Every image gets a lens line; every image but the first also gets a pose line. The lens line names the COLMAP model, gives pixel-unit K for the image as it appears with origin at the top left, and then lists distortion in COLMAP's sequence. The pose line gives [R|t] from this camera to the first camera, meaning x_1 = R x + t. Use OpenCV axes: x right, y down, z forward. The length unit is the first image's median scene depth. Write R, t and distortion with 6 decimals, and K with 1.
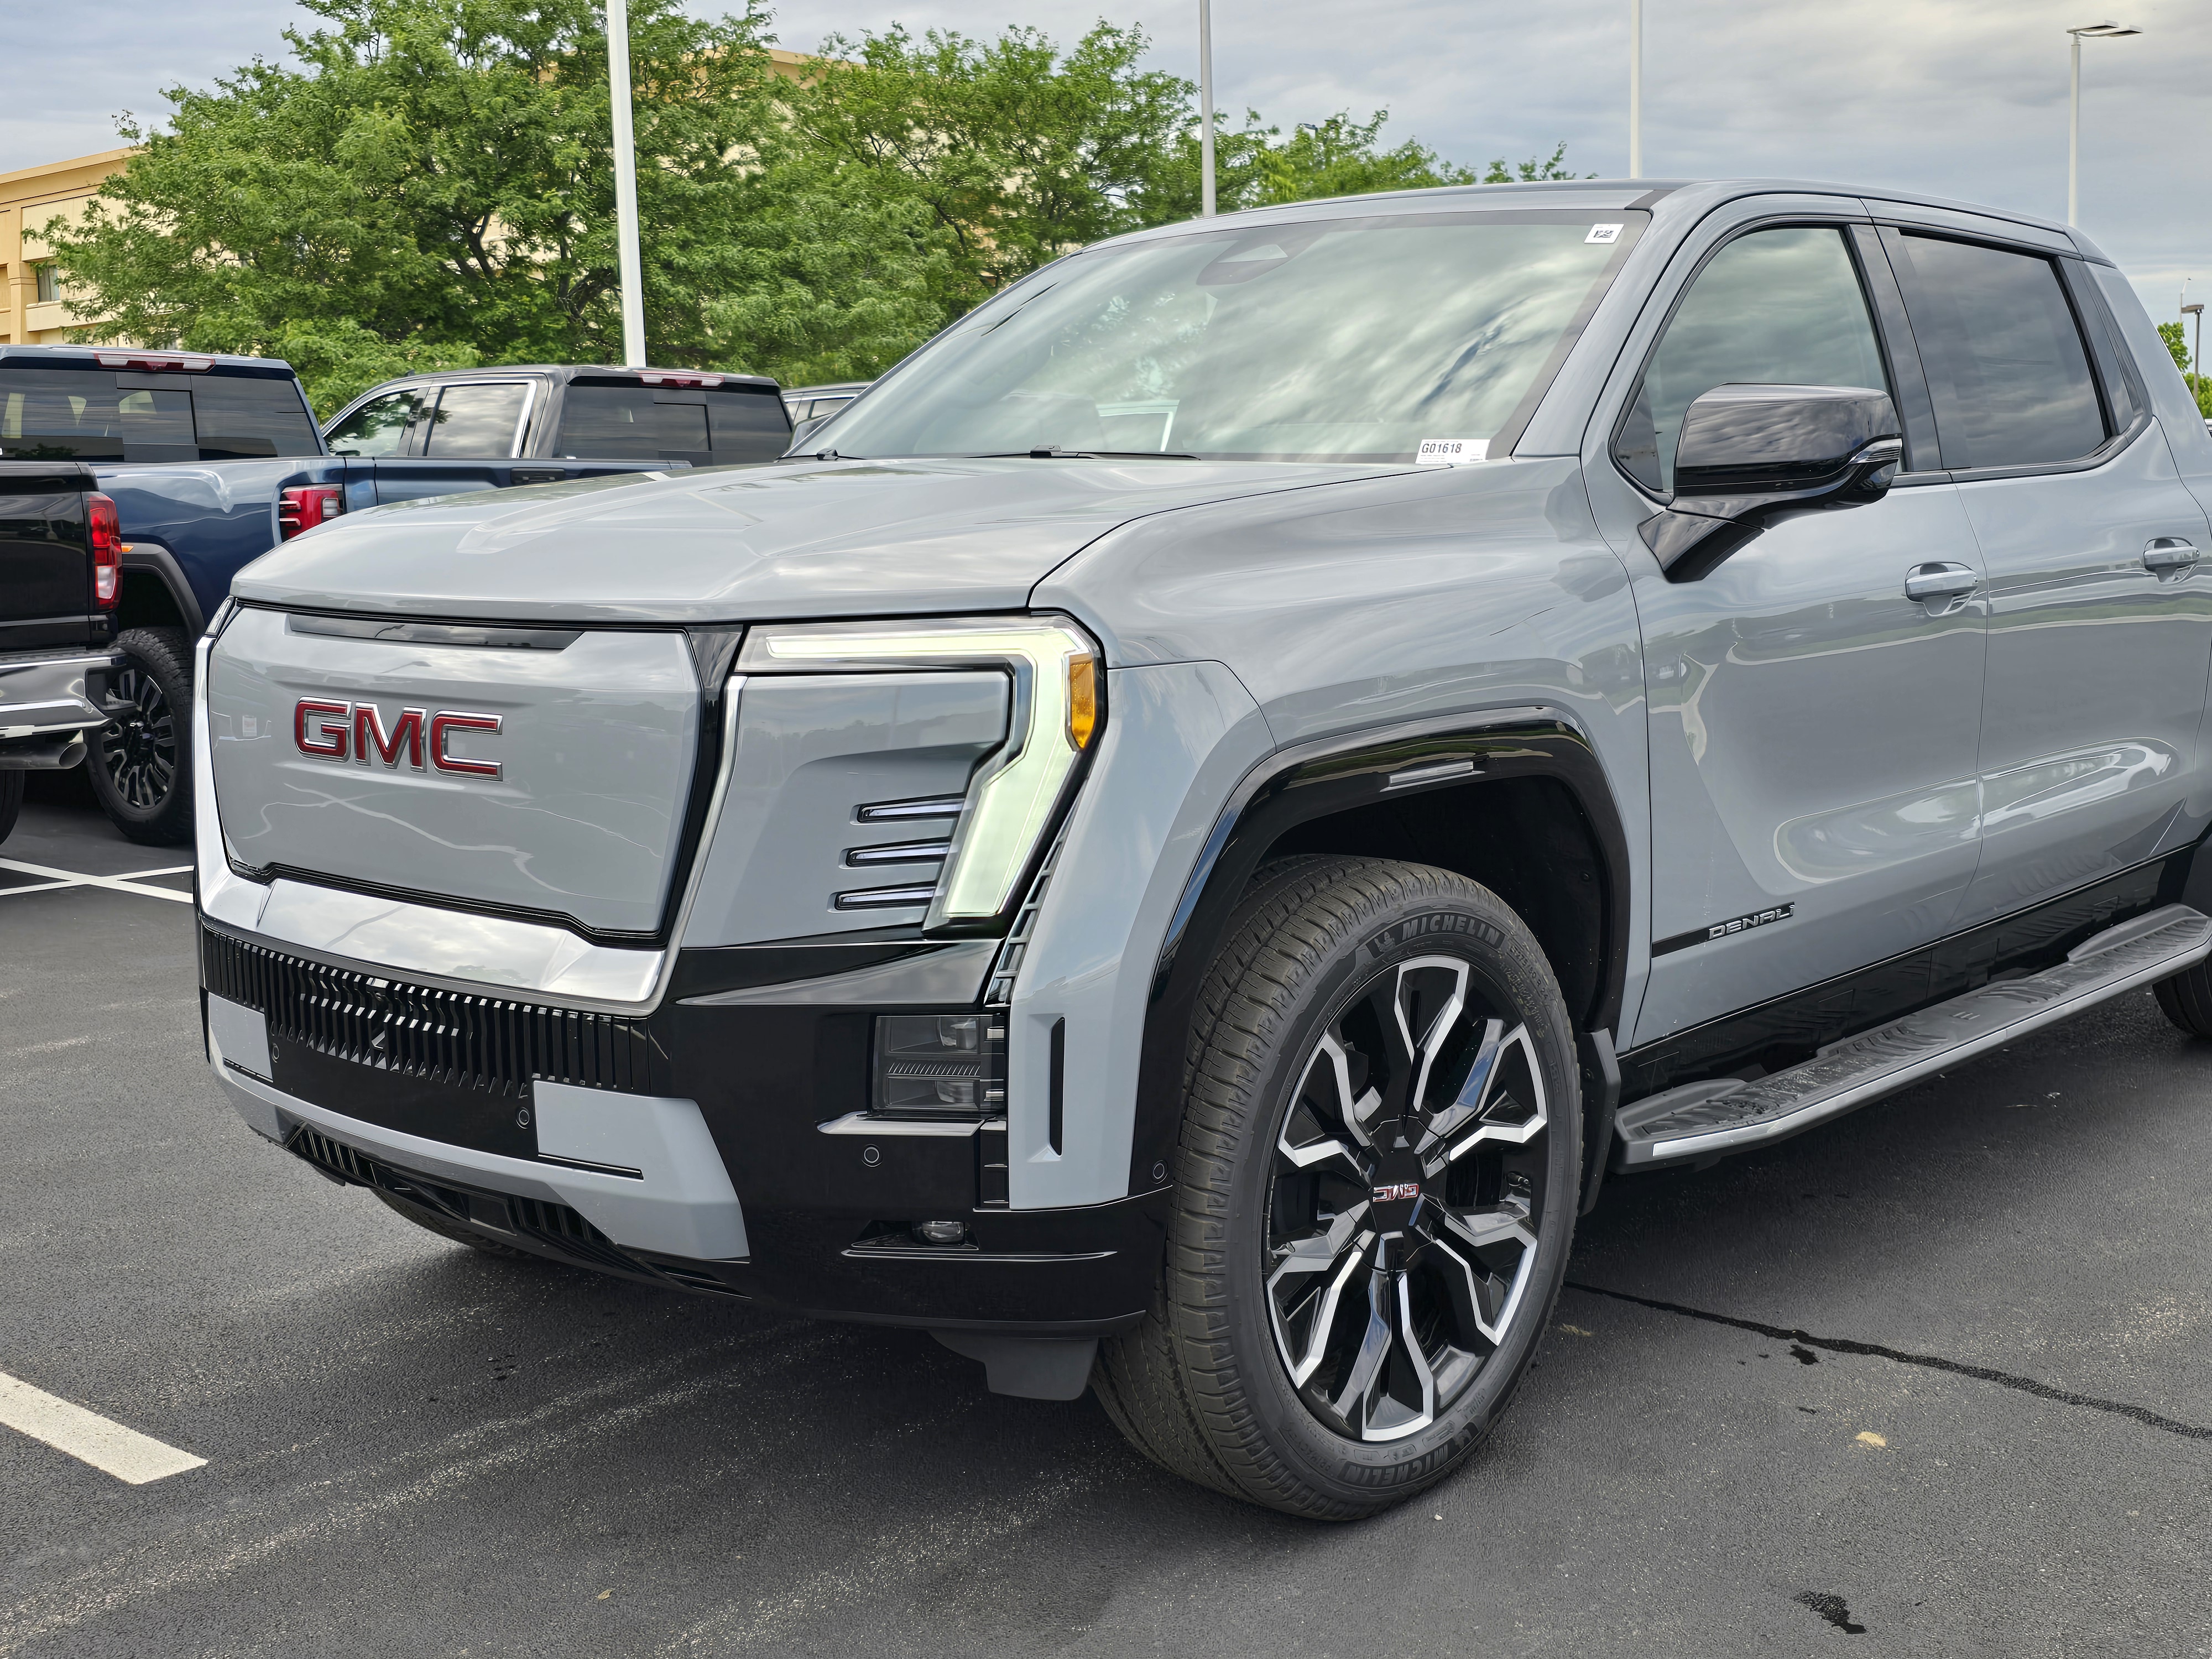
lens RADIAL K [[2636.0, 0, 1100.1], [0, 2636.0, 819.8], [0, 0, 1]] dist [0.043753, 0.000000]
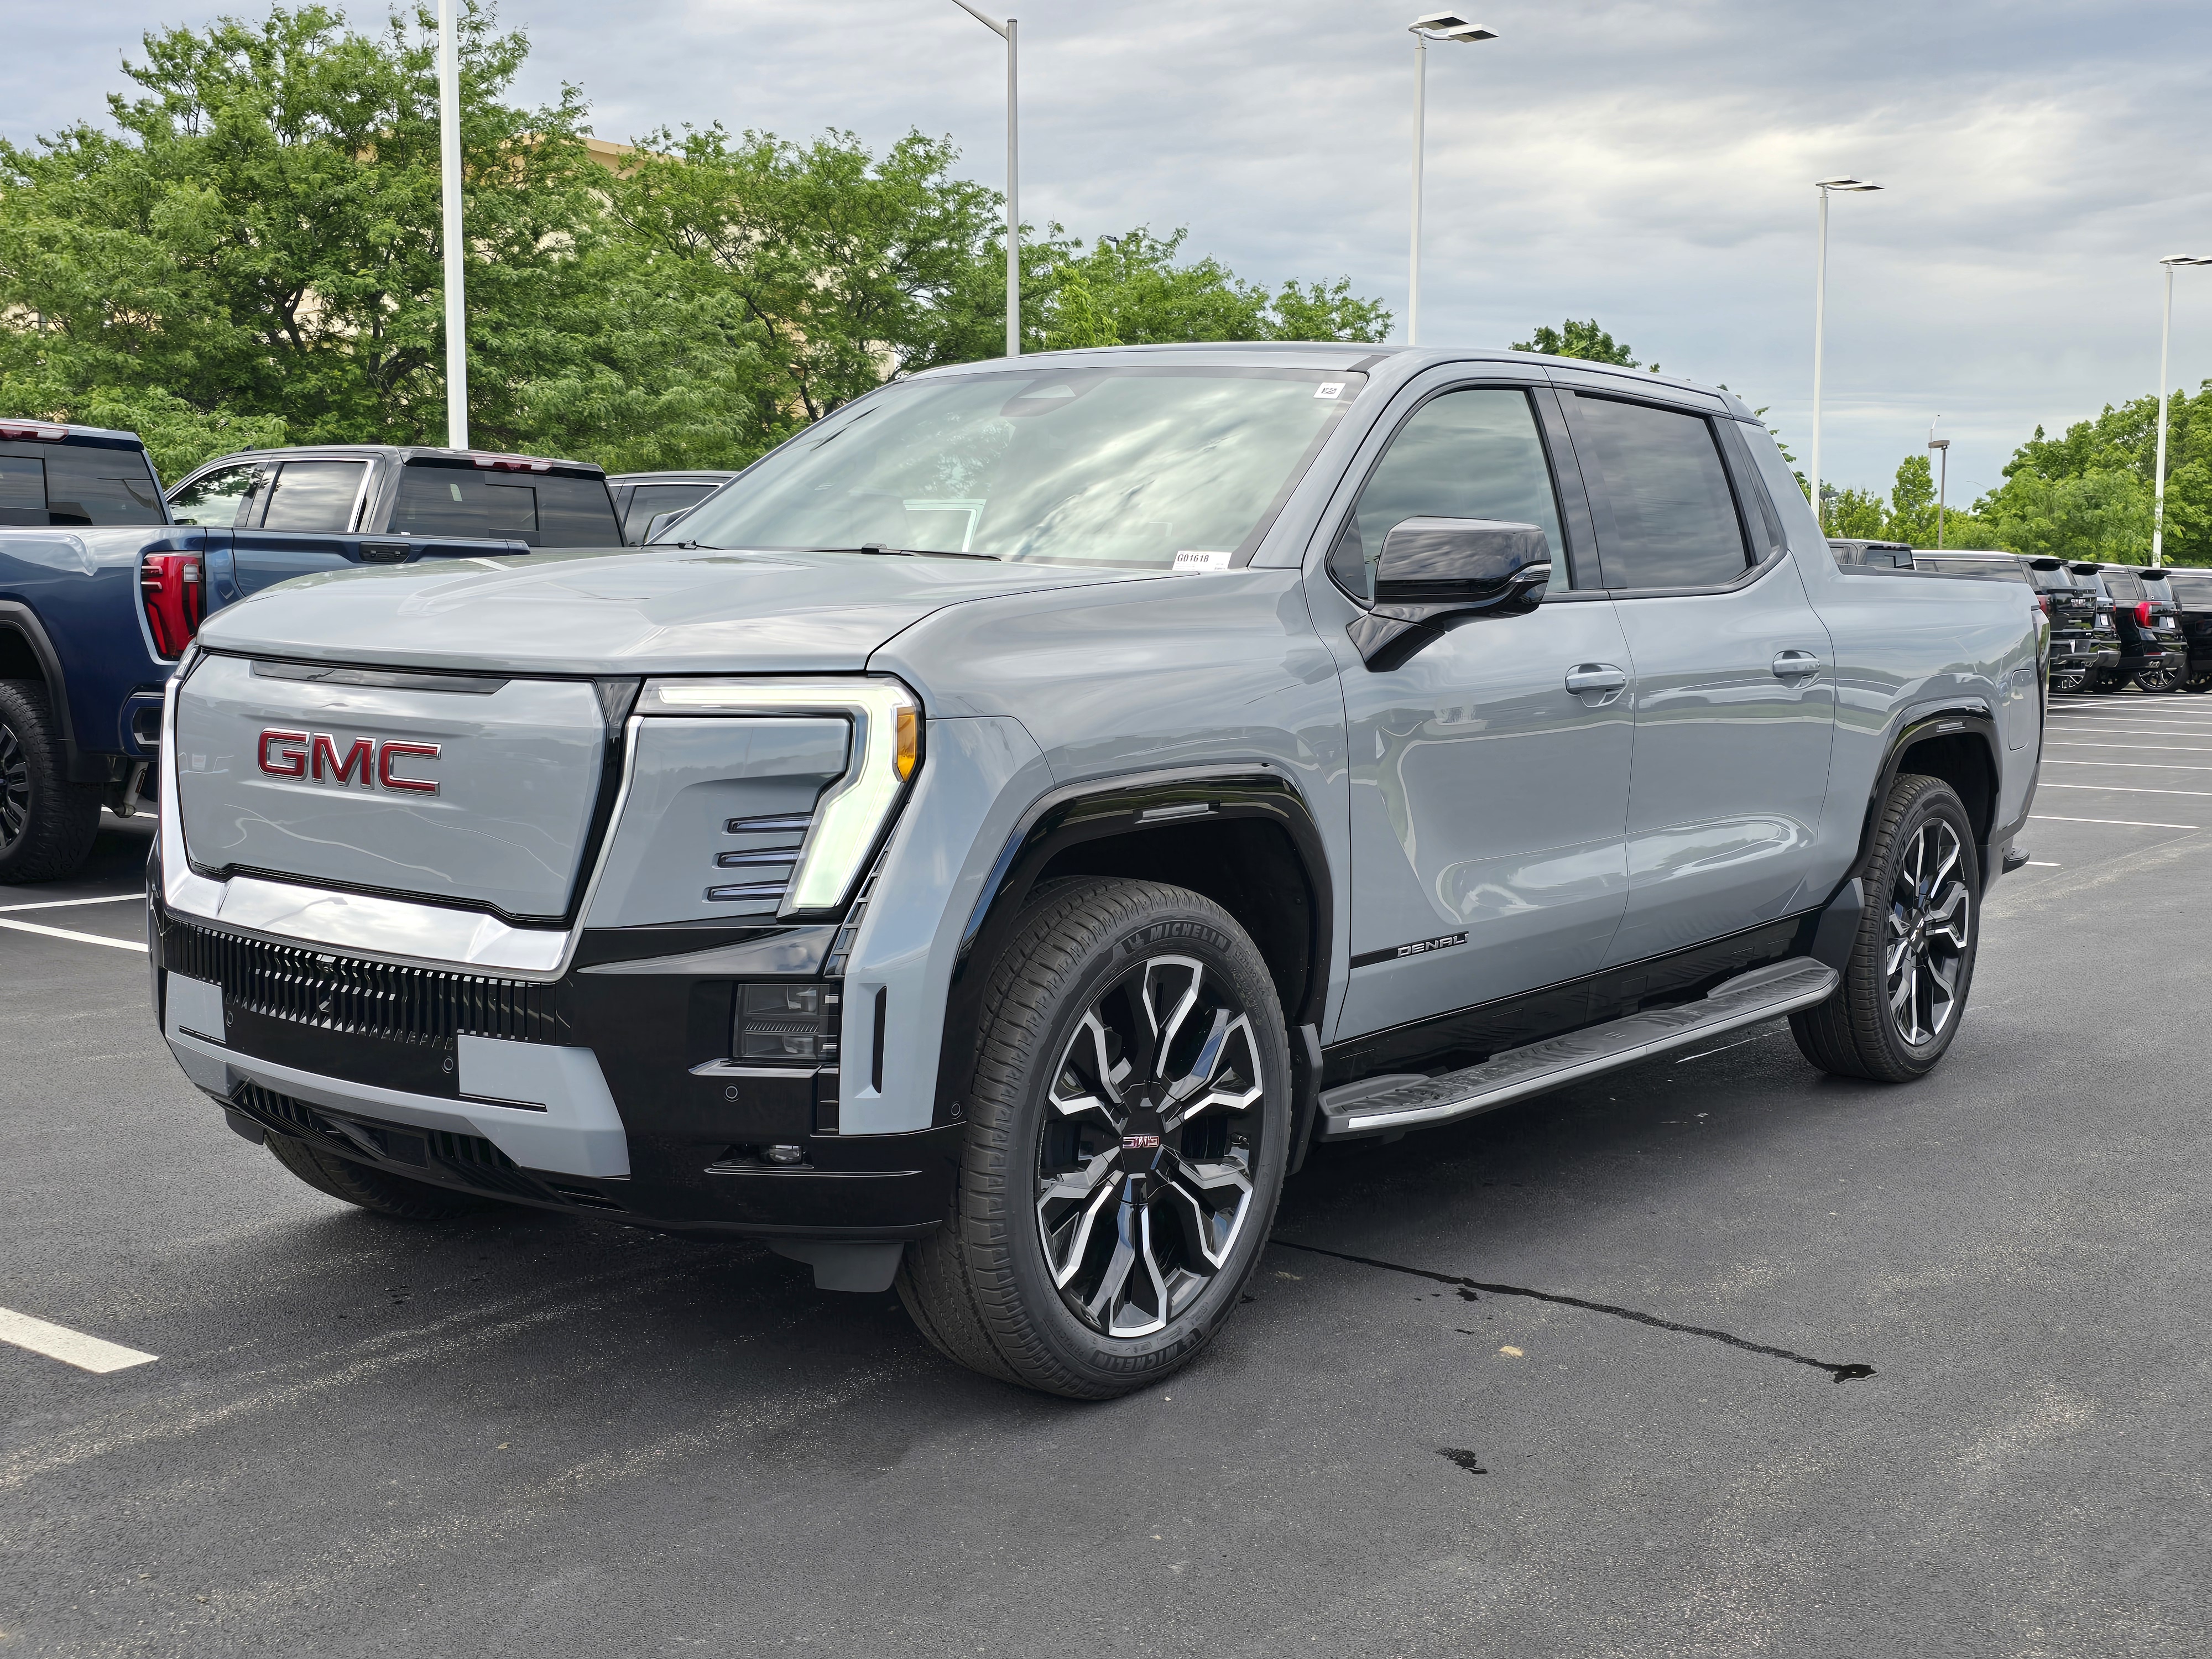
lens RADIAL K [[2636.0, 0, 1111.5], [0, 2636.0, 826.7], [0, 0, 1]] dist [0.043753, 0.000000]
pose [[0.996216, 0.025693, 0.083026, -0.010470], [-0.022985, 0.999177, -0.033417, 0.030954], [-0.083816, 0.031382, 0.995987, -0.251784]]
